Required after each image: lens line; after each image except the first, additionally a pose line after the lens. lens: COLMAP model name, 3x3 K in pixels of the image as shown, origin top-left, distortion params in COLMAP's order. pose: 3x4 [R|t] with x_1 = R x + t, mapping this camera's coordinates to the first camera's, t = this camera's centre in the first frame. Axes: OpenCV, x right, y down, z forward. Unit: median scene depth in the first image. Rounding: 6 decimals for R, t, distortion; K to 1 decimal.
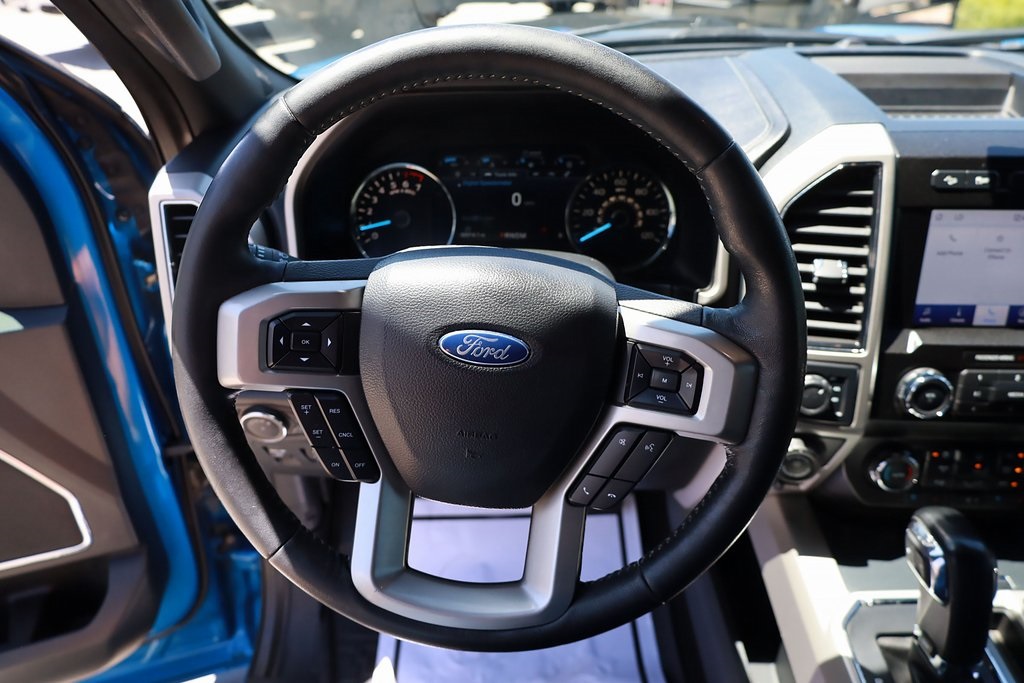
lens RADIAL K [[693.3, 0, 512.0], [0, 693.3, 341.5], [0, 0, 1]] dist [-0.018775, -0.000750]
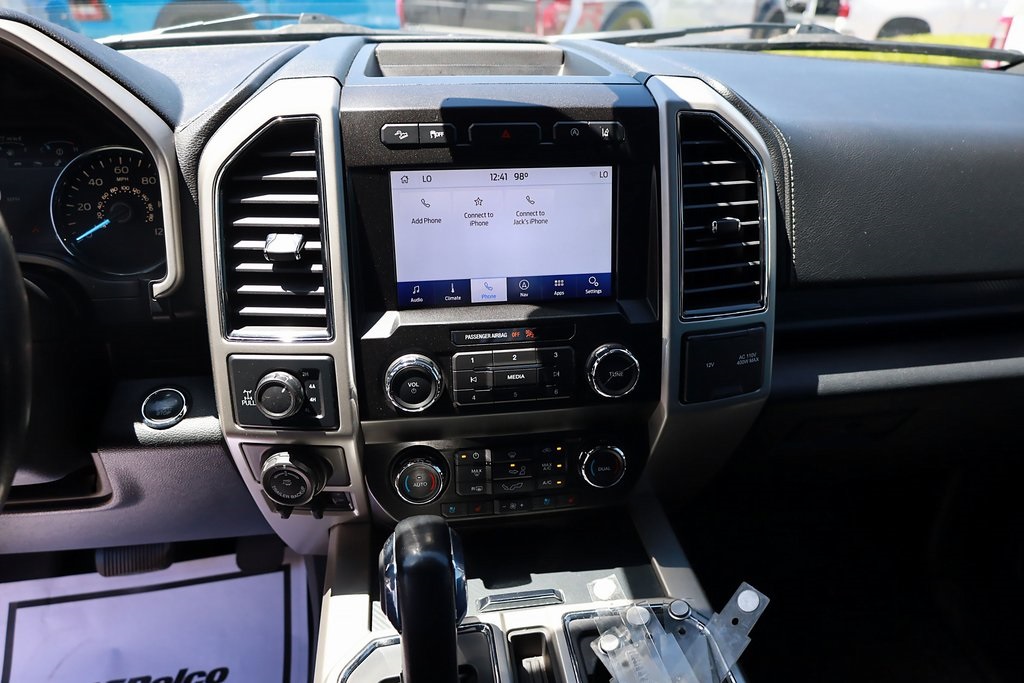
lens RADIAL K [[699.3, 0, 512.0], [0, 699.3, 341.5], [0, 0, 1]] dist [-0.009816, -0.003339]
pose [[0.980799, -0.062333, 0.184792, 0.565854], [0.077587, 0.994047, -0.076492, 0.100171], [-0.178924, 0.089361, 0.979796, 0.121834]]
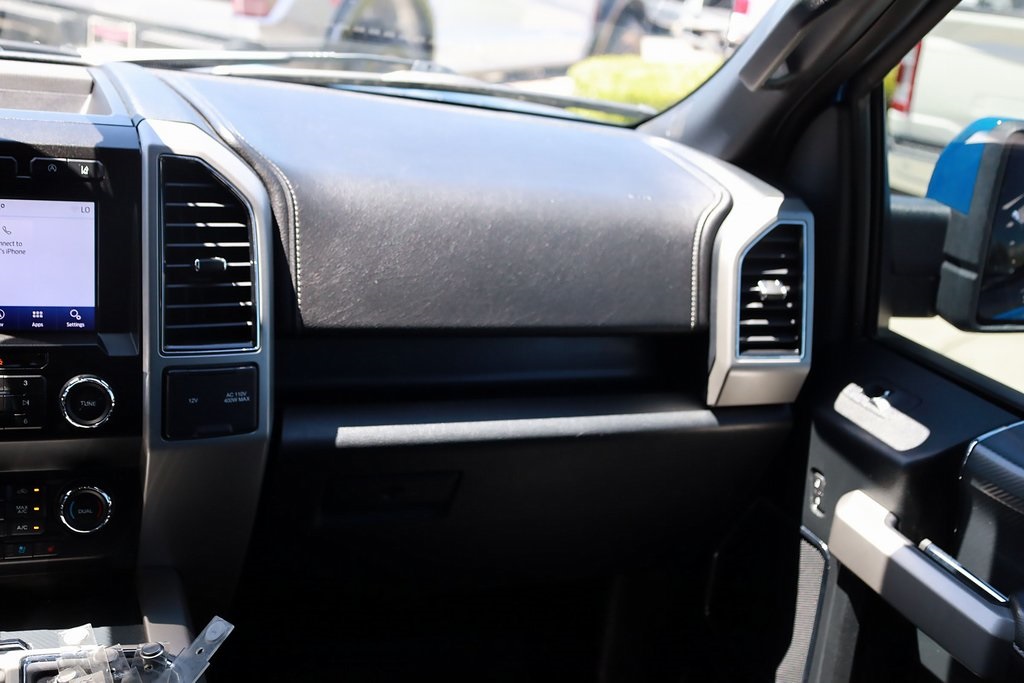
lens RADIAL K [[1285.0, 0, 512.0], [0, 1285.0, 341.5], [0, 0, 1]] dist [-0.003970, -0.004107]
pose [[0.915145, -0.003935, 0.403106, 0.693001], [0.097077, 0.972677, -0.210894, 0.407442], [-0.391262, 0.232131, 0.890522, -0.725404]]
